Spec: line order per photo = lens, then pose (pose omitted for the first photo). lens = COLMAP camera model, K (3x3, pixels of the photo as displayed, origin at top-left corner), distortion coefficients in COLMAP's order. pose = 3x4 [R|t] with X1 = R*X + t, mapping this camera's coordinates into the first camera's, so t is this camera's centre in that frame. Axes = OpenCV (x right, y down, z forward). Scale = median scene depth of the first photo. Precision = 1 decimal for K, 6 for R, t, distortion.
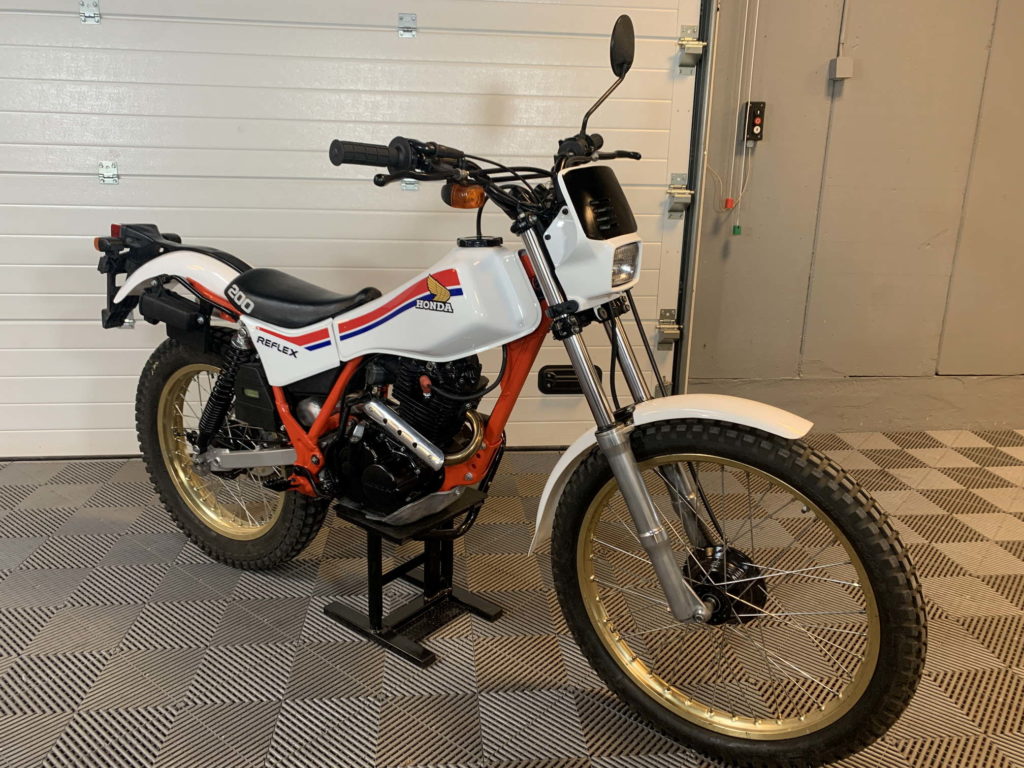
lens RADIAL K [[783.9, 0, 512.0], [0, 783.9, 384.0], [0, 0, 1]] dist [0.005413, 0.006516]
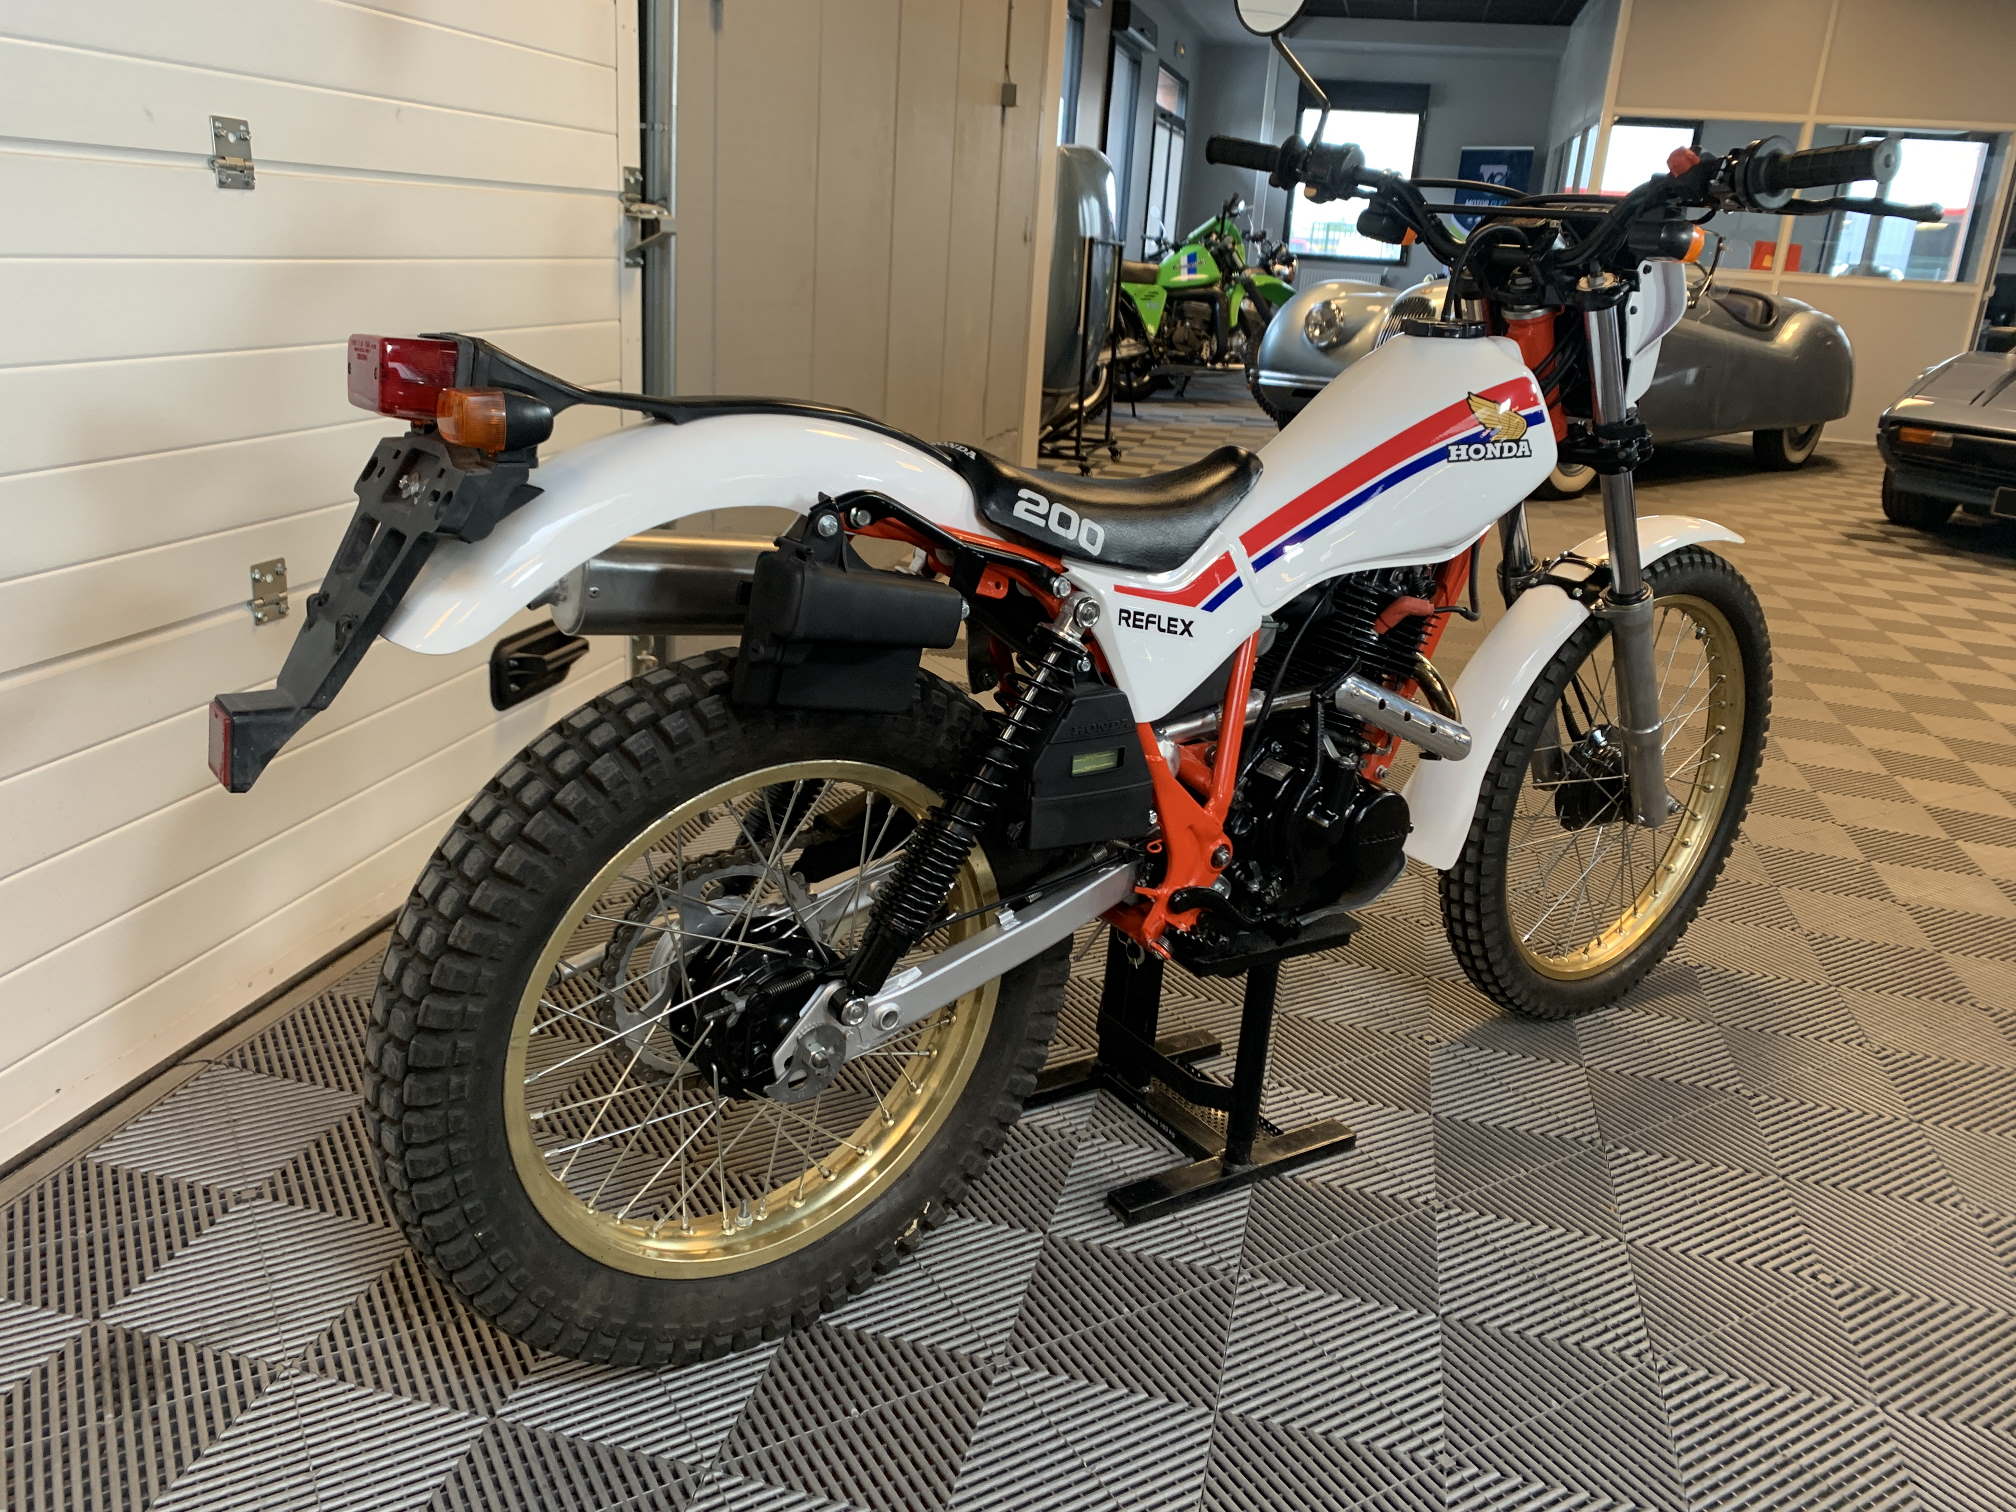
lens RADIAL K [[1543.4, 0, 1008.0], [0, 1543.4, 756.0], [0, 0, 1]] dist [0.005413, 0.006516]
pose [[0.348726, -0.274809, 0.896030, -1.060108], [0.212083, 0.954385, 0.210166, -0.165923], [-0.912914, 0.116742, 0.391101, 0.775276]]
